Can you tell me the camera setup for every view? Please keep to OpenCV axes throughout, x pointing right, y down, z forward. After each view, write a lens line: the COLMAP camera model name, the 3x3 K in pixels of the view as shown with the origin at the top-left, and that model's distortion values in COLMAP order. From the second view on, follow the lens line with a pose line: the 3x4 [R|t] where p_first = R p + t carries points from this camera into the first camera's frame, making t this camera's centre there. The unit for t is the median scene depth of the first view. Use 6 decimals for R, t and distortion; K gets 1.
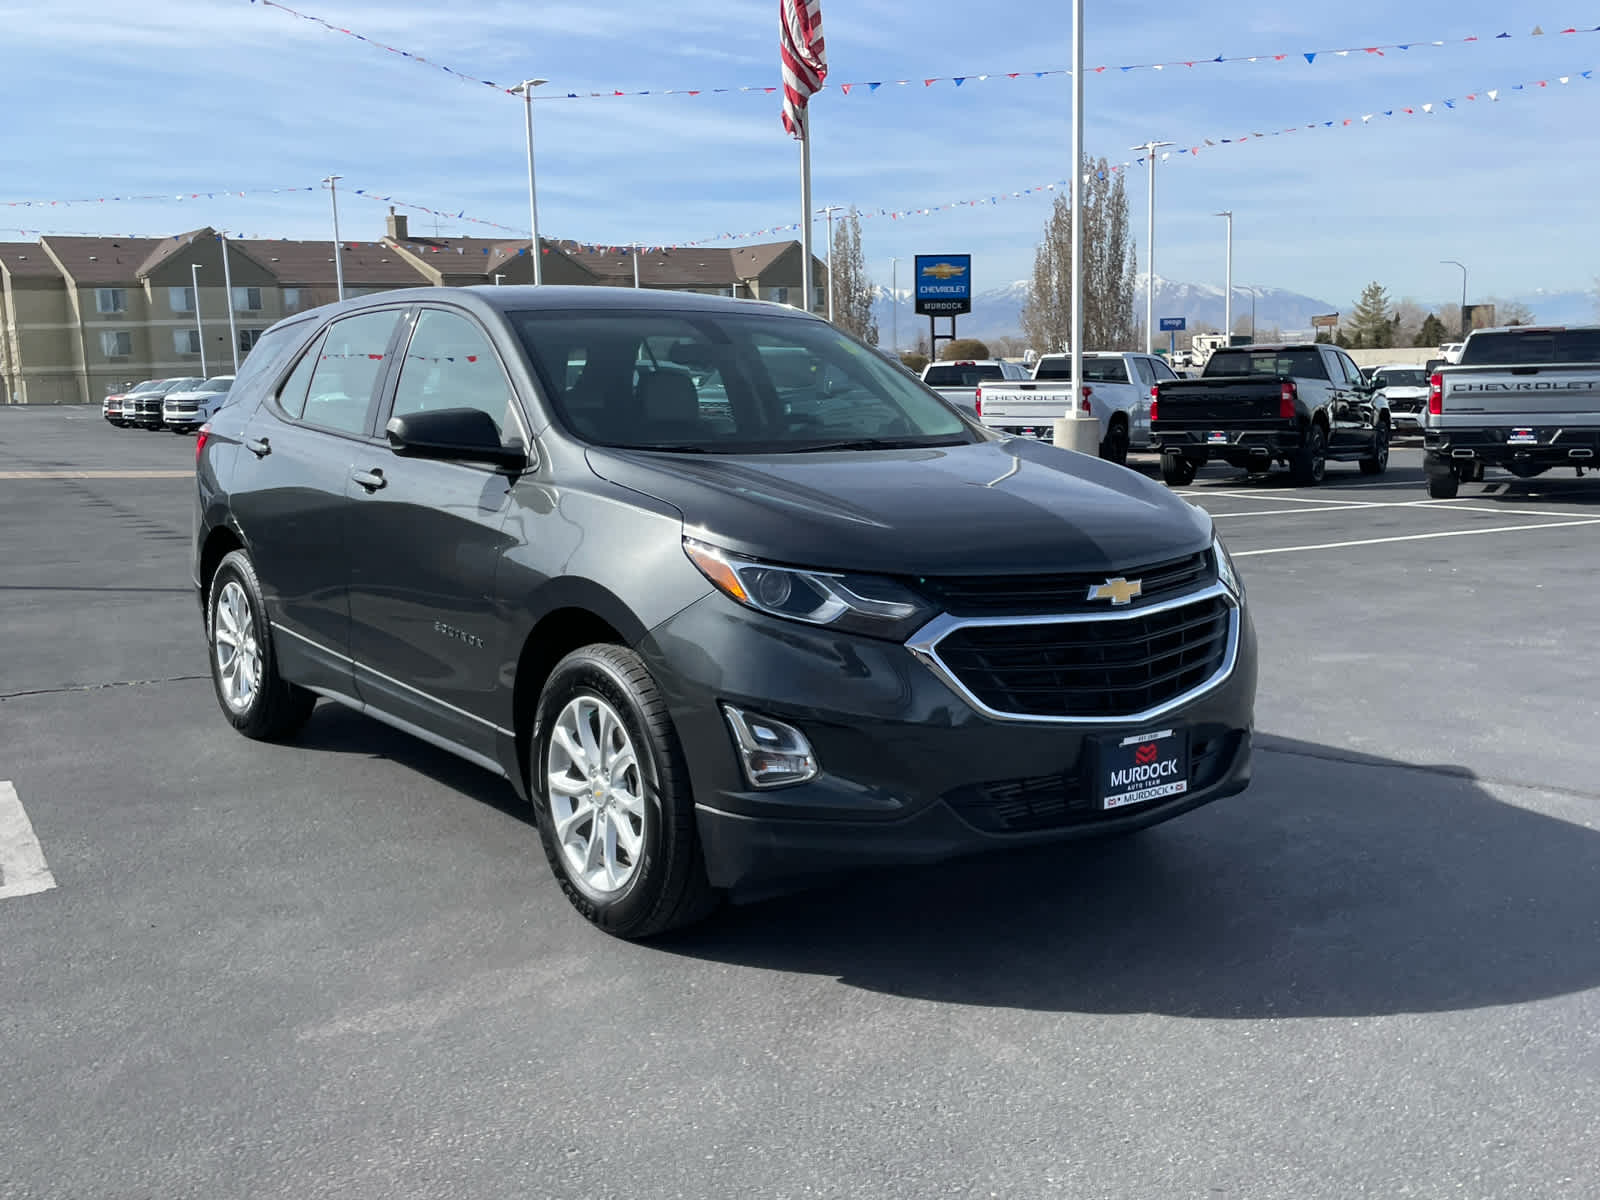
lens RADIAL K [[1565.0, 0, 825.6], [0, 1565.0, 599.8], [0, 0, 1]] dist [0.108017, -0.162551]
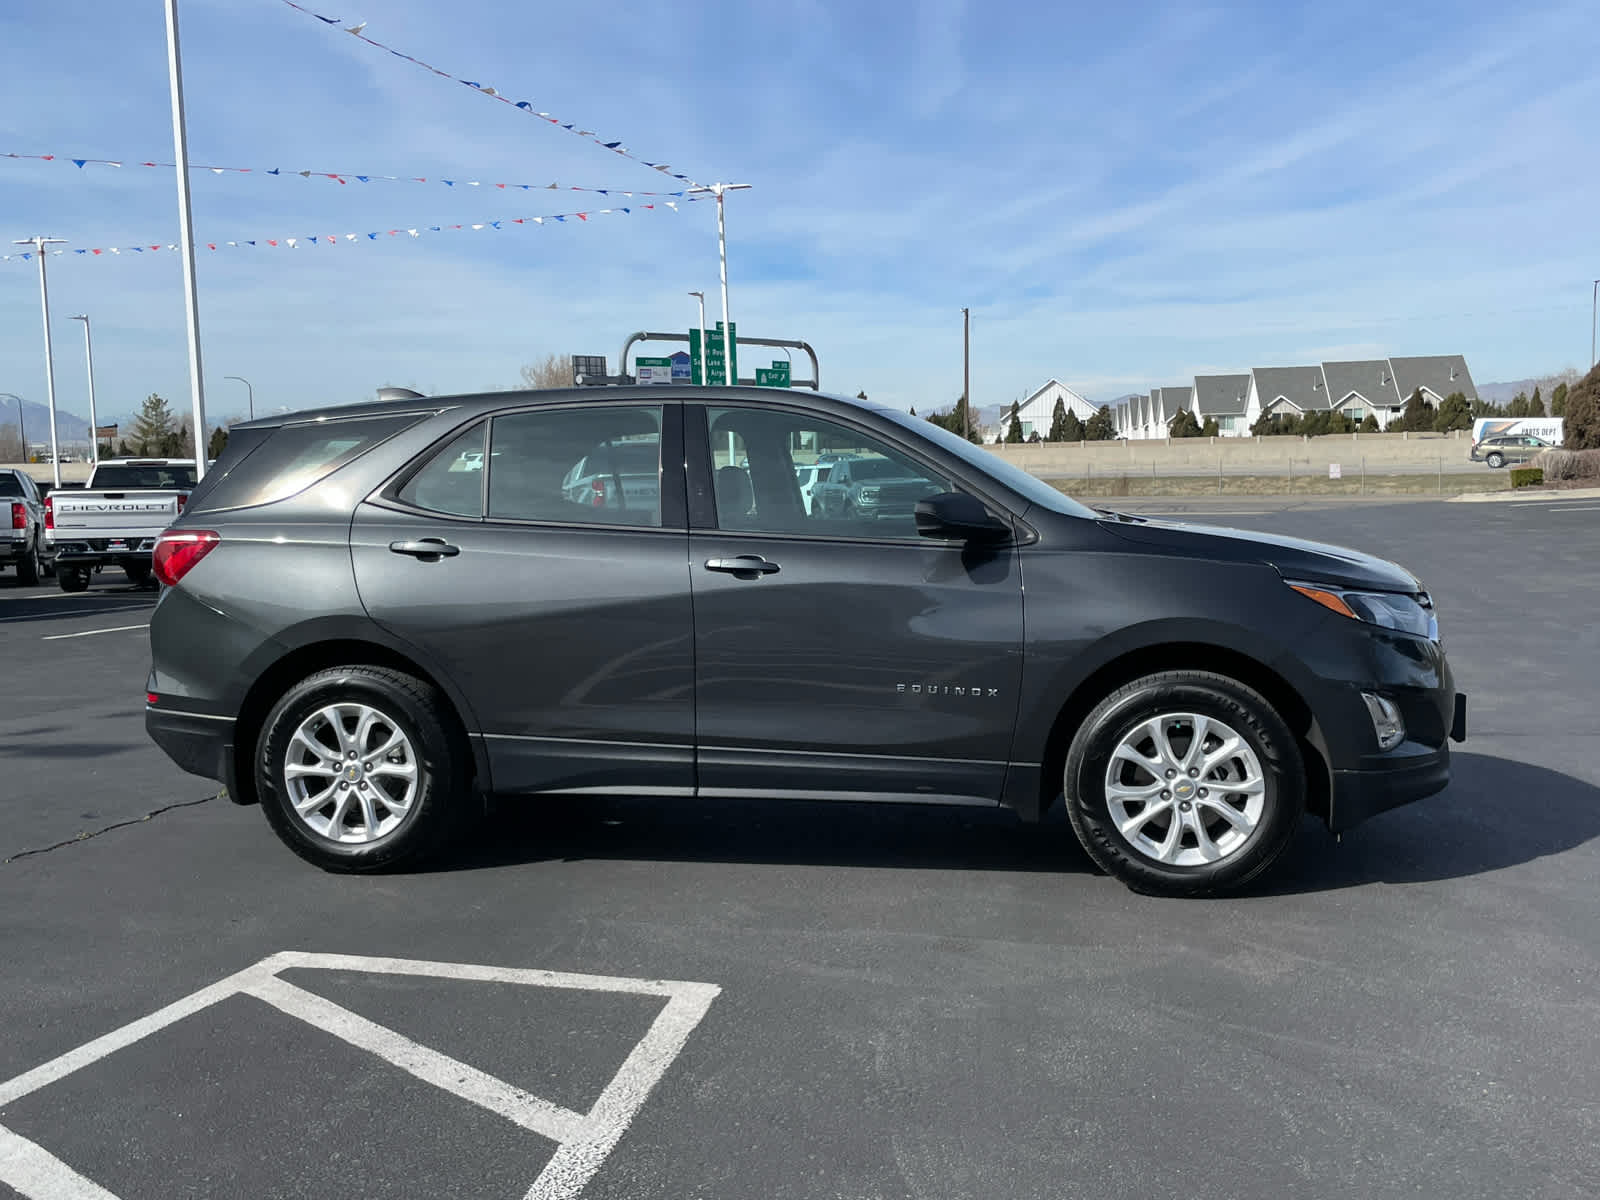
lens RADIAL K [[1565.0, 0, 825.6], [0, 1565.0, 599.8], [0, 0, 1]] dist [0.108017, -0.162551]
pose [[0.732534, -0.058915, 0.678176, -0.801610], [0.106443, 0.993907, -0.028632, -0.015366], [-0.672357, 0.093161, 0.734341, 0.162121]]
